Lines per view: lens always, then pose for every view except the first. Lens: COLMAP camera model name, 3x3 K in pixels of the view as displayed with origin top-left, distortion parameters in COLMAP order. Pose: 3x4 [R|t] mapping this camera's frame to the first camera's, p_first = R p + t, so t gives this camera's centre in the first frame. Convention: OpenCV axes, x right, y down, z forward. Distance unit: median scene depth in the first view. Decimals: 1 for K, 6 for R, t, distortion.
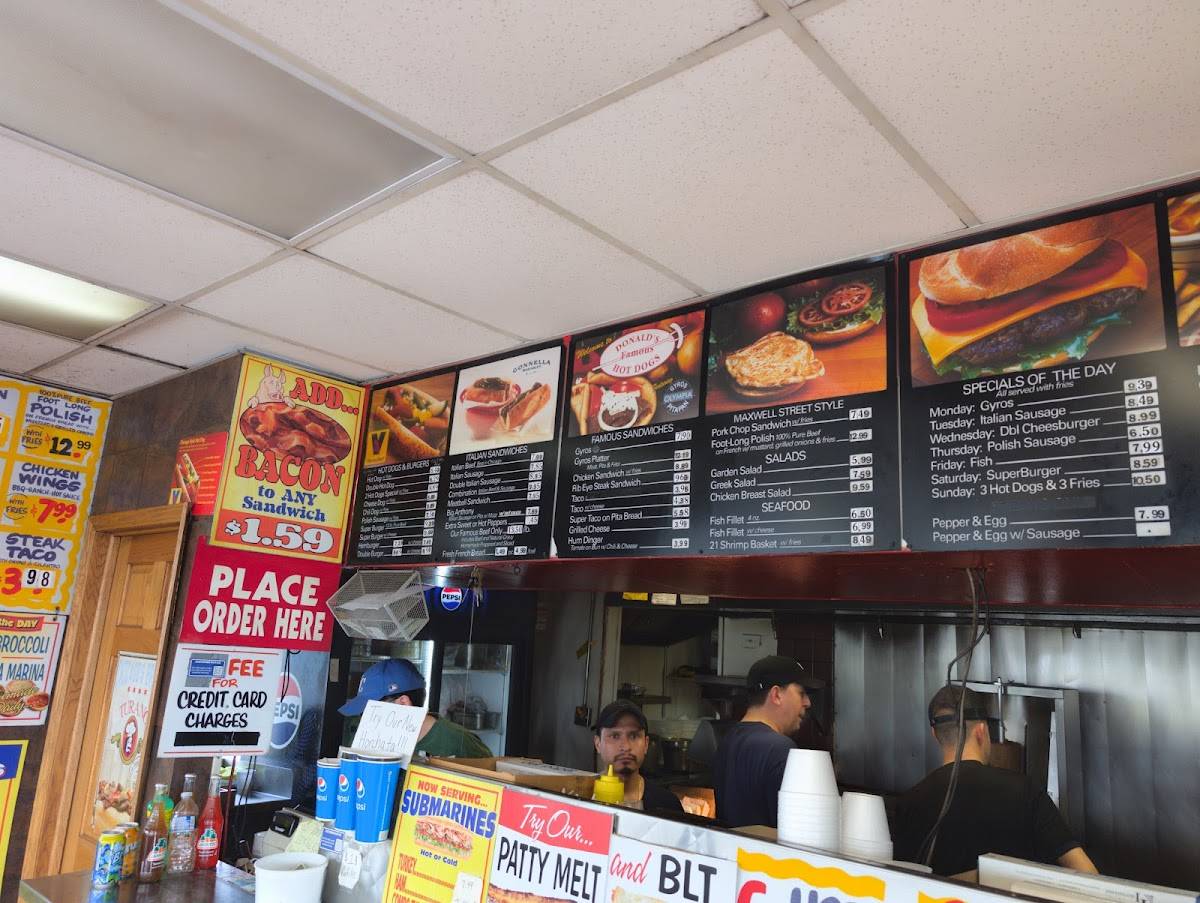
lens RADIAL K [[854.7, 0, 615.4], [0, 854.7, 448.3], [0, 0, 1]] dist [0.026626, -0.057245]
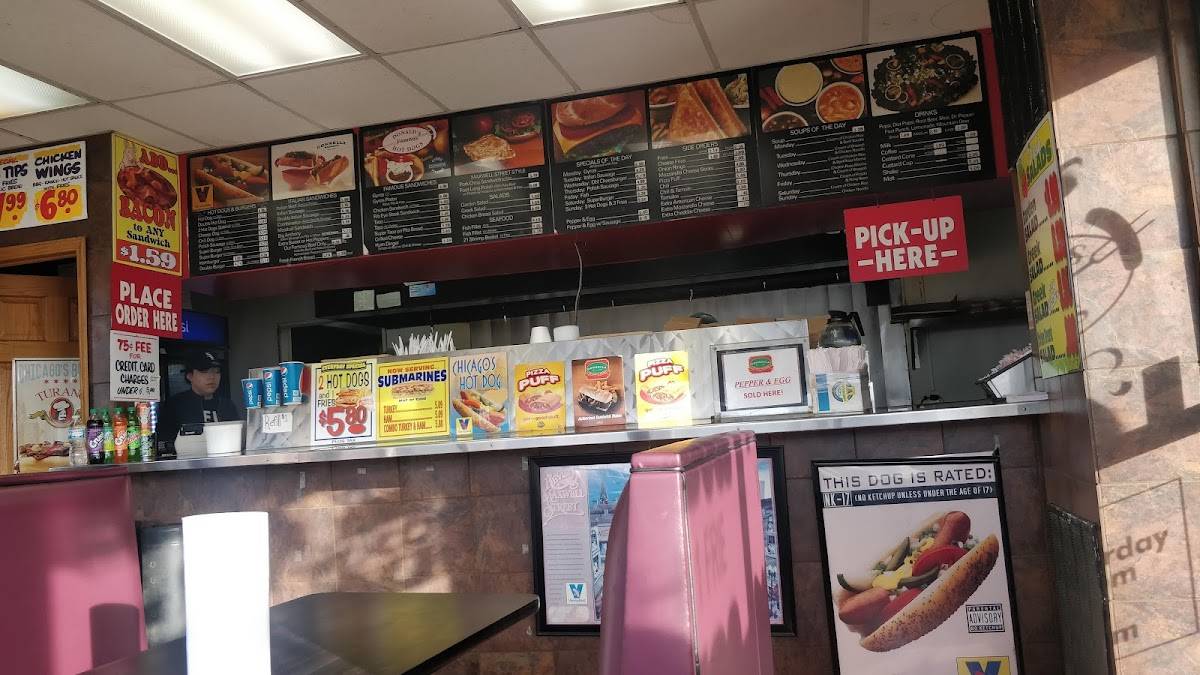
lens RADIAL K [[848.9, 0, 597.6], [0, 848.9, 365.2], [0, 0, 1]] dist [0.189732, -0.468571]
pose [[0.885268, -0.087815, 0.456716, -0.512192], [0.015973, 0.987174, 0.158848, 0.079029], [-0.464808, -0.133328, 0.875316, -0.894748]]
